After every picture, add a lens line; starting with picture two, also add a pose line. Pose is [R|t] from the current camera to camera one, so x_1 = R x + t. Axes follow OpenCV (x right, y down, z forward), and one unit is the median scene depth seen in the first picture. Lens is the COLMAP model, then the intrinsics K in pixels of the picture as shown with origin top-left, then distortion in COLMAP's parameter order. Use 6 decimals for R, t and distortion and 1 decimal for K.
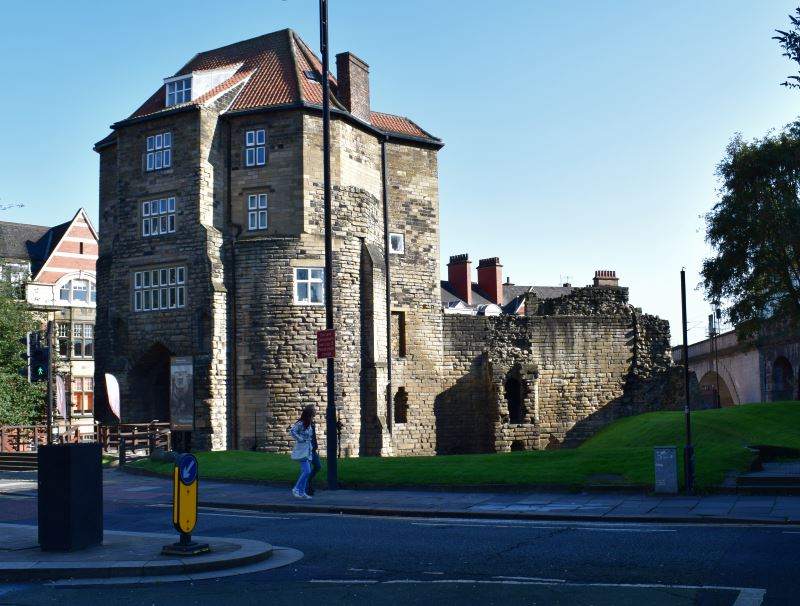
lens RADIAL K [[965.6, 0, 400.0], [0, 965.6, 303.0], [0, 0, 1]] dist [-0.039746, -0.003923]
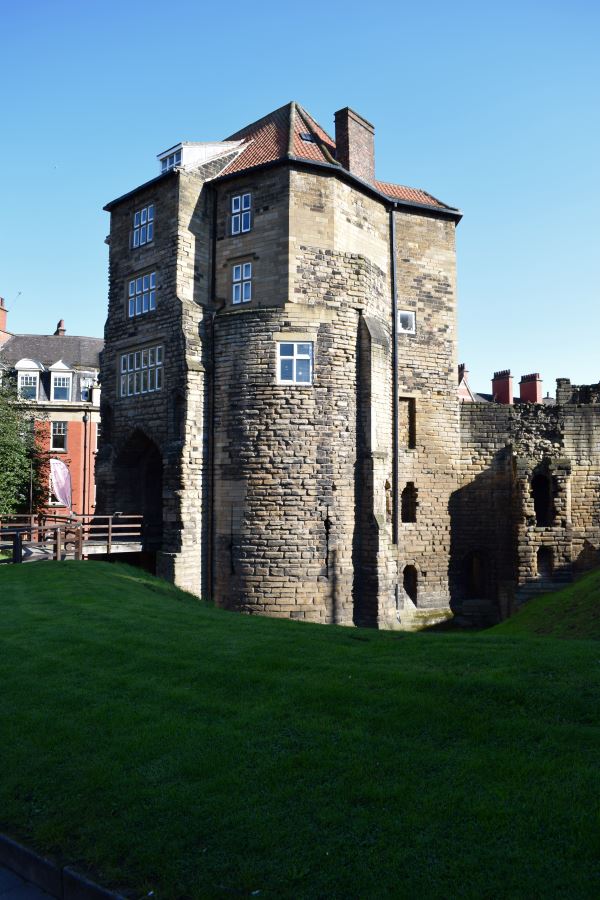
lens RADIAL K [[712.5, 0, 300.0], [0, 712.5, 450.0], [0, 0, 1]] dist [-0.092732, 0.008144]
pose [[0.972700, 0.006109, -0.231985, 0.057851], [0.000889, 0.999548, 0.030046, 0.040032], [0.232063, -0.029432, 0.972255, 0.362218]]
